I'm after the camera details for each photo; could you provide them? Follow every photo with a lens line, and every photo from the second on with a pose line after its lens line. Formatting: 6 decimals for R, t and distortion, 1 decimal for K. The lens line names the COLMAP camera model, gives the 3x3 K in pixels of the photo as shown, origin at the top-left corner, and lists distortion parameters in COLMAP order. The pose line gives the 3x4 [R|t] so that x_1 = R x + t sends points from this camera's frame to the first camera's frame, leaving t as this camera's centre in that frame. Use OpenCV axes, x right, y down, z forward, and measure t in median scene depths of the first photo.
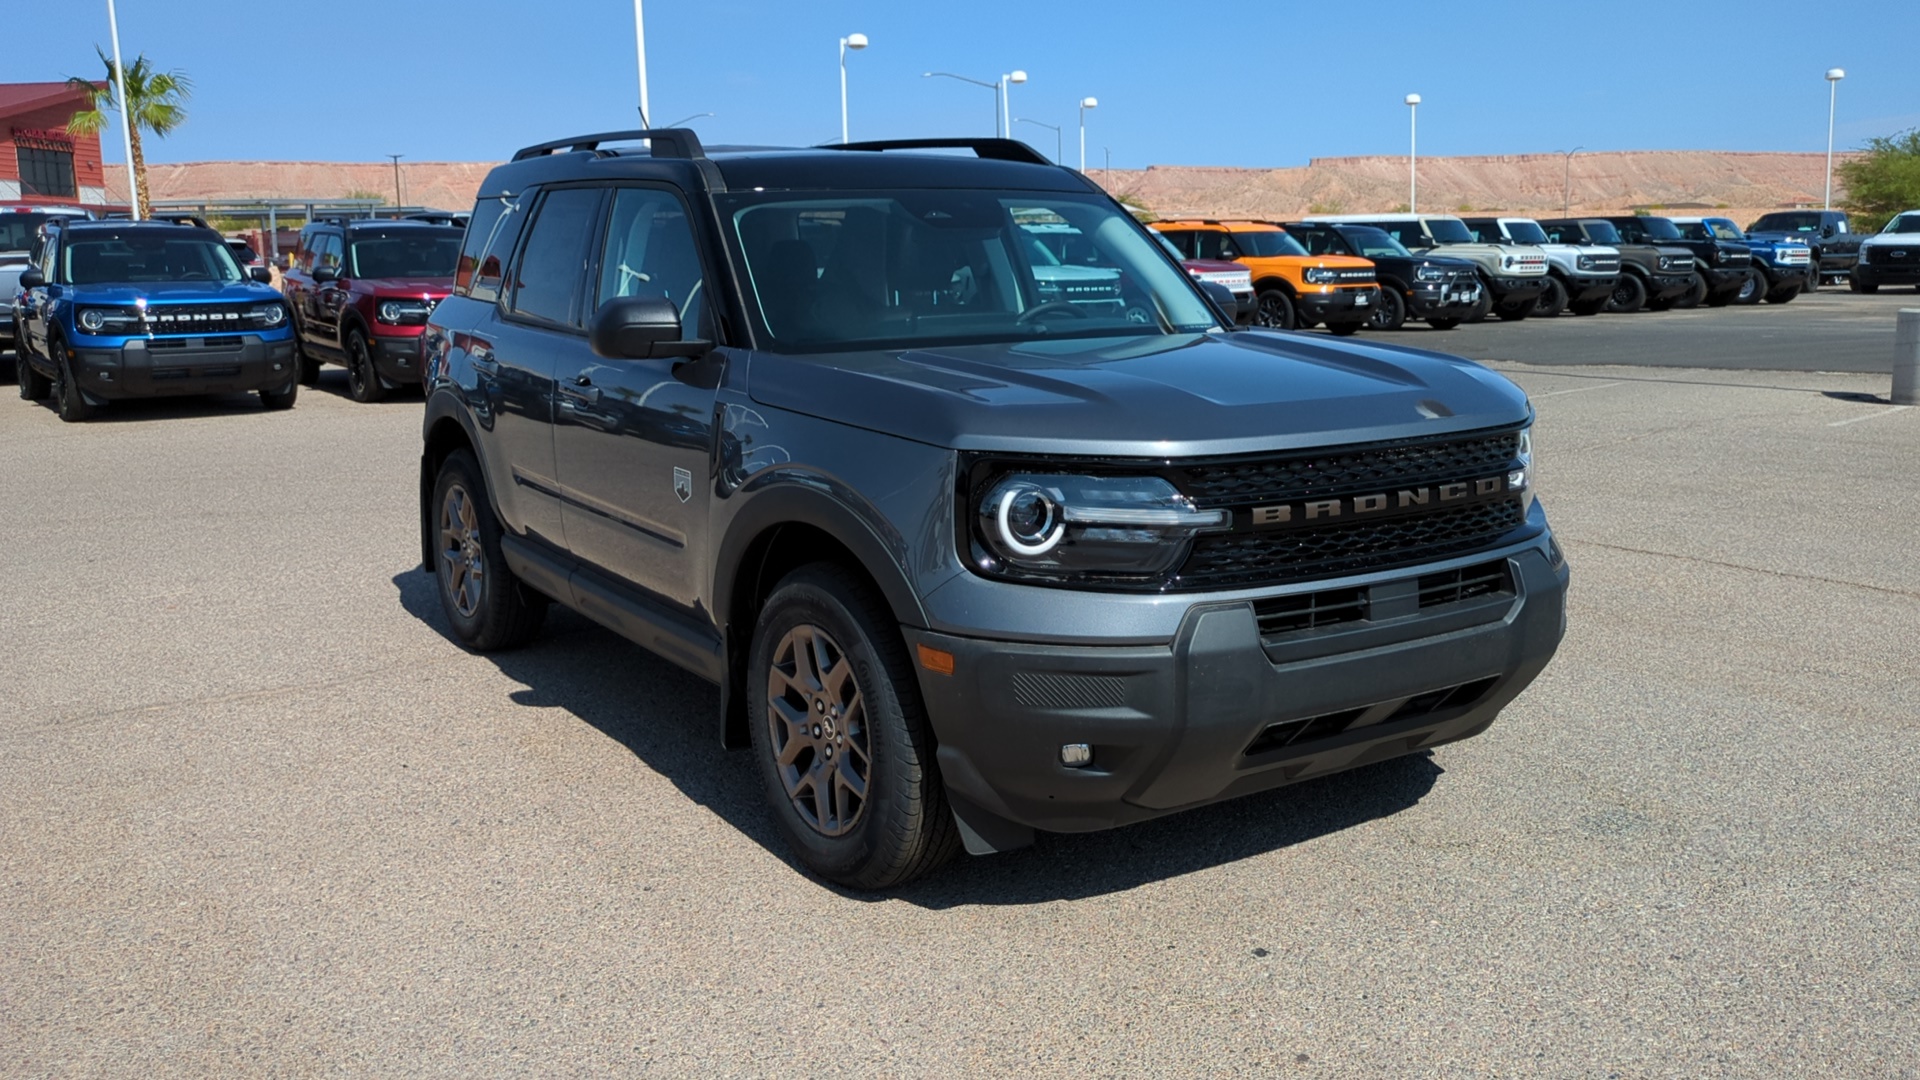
lens RADIAL K [[1637.1, 0, 960.0], [0, 1637.1, 540.0], [0, 0, 1]] dist [0.055082, -0.123496]
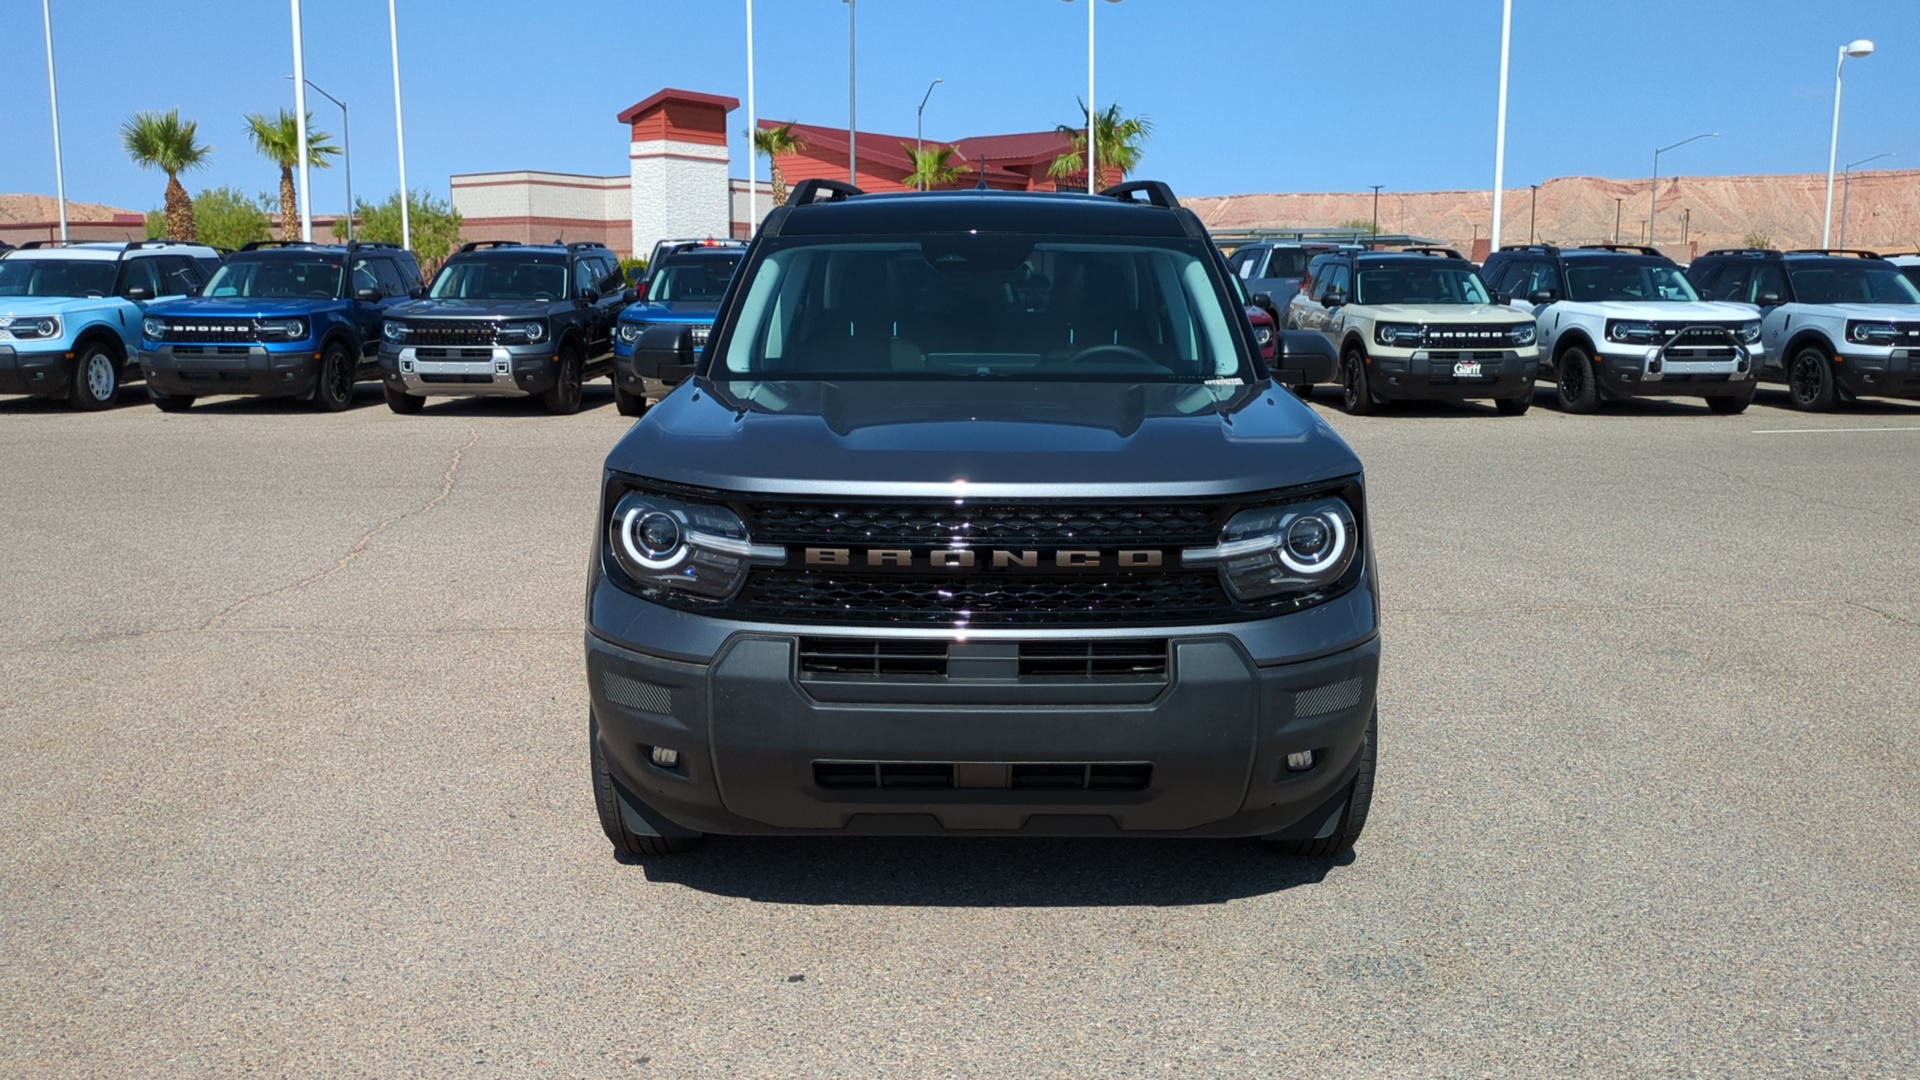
lens RADIAL K [[1611.3, 0, 968.5], [0, 1611.3, 530.0], [0, 0, 1]] dist [0.068409, -0.076879]
pose [[0.834180, 0.100728, -0.542215, 0.720673], [-0.111250, 0.993701, 0.013446, -0.049255], [0.540155, 0.049105, 0.840132, 0.176729]]
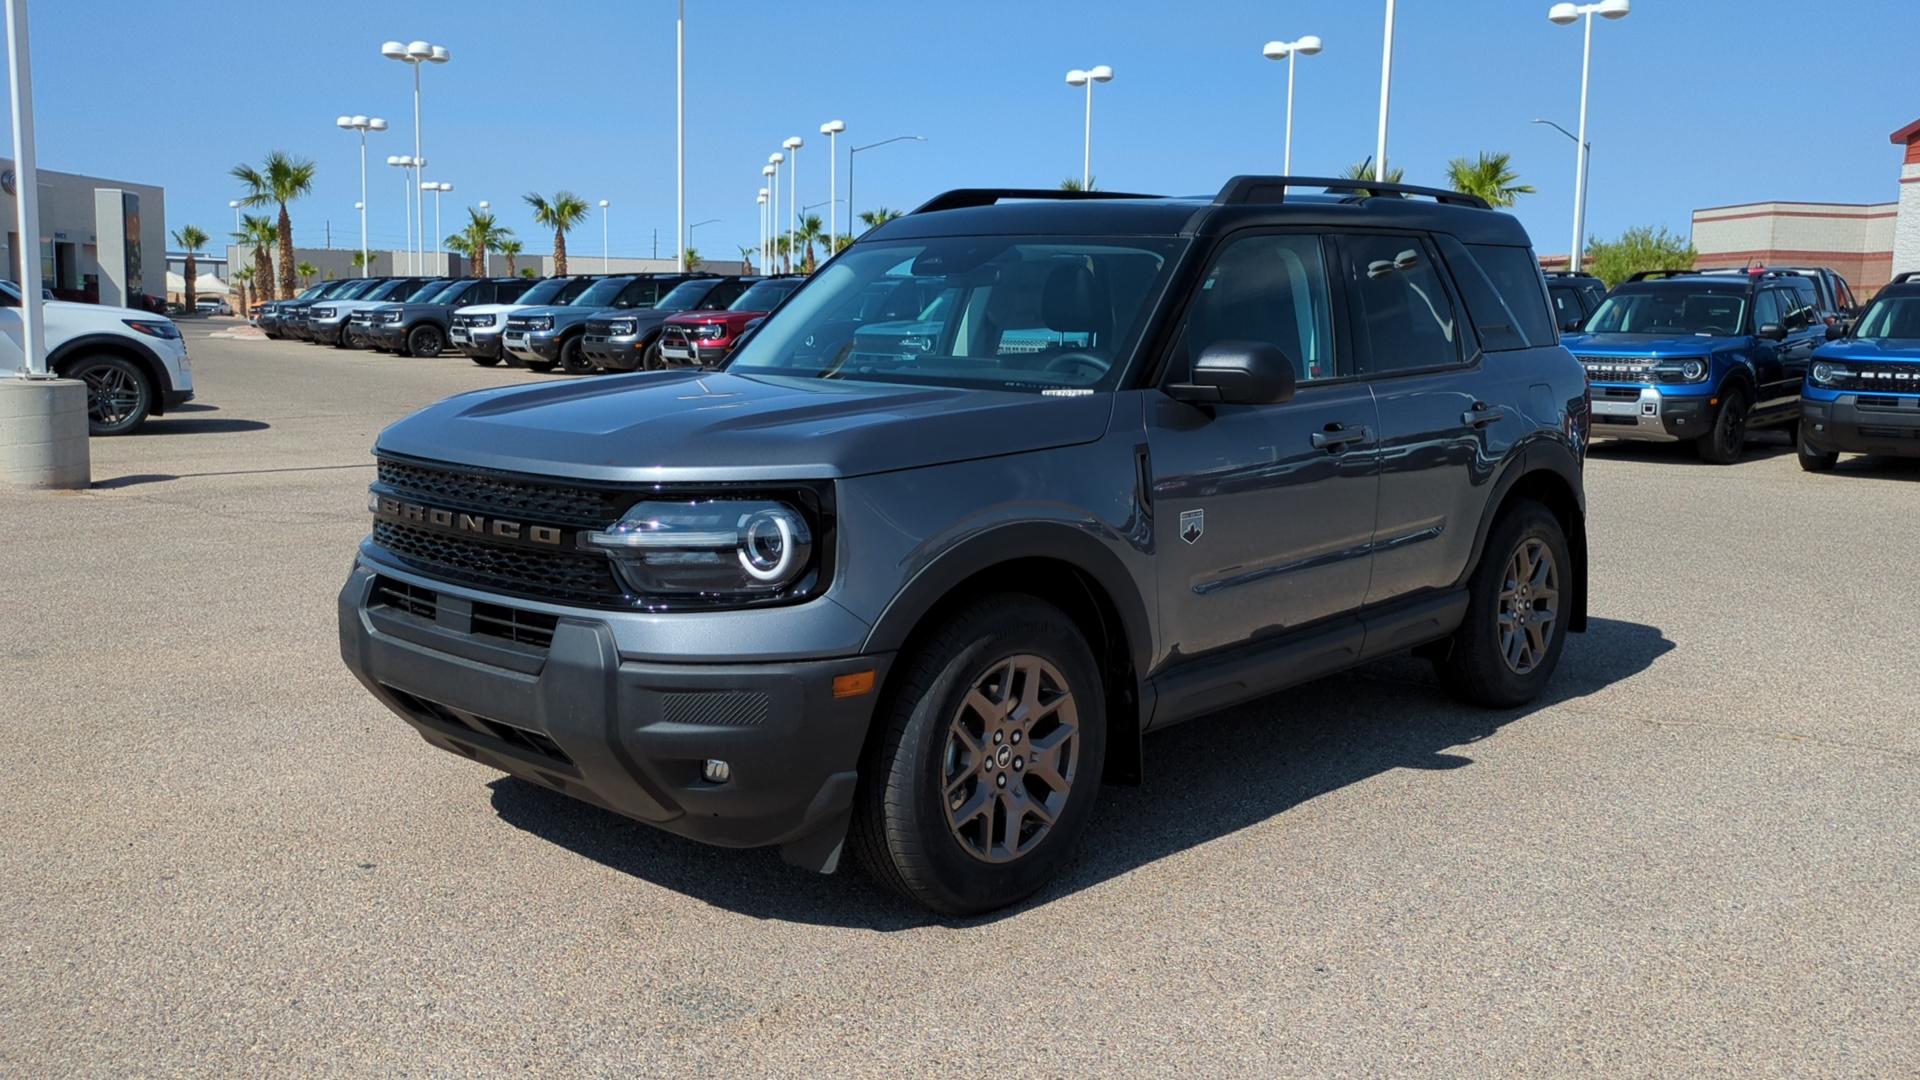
lens RADIAL K [[1637.1, 0, 960.0], [0, 1637.1, 540.0], [0, 0, 1]] dist [0.055082, -0.123496]
pose [[0.244394, 0.150814, -0.957876, 1.279932], [-0.183706, 0.977143, 0.106977, -0.174409], [0.952116, 0.149823, 0.266513, 0.957538]]
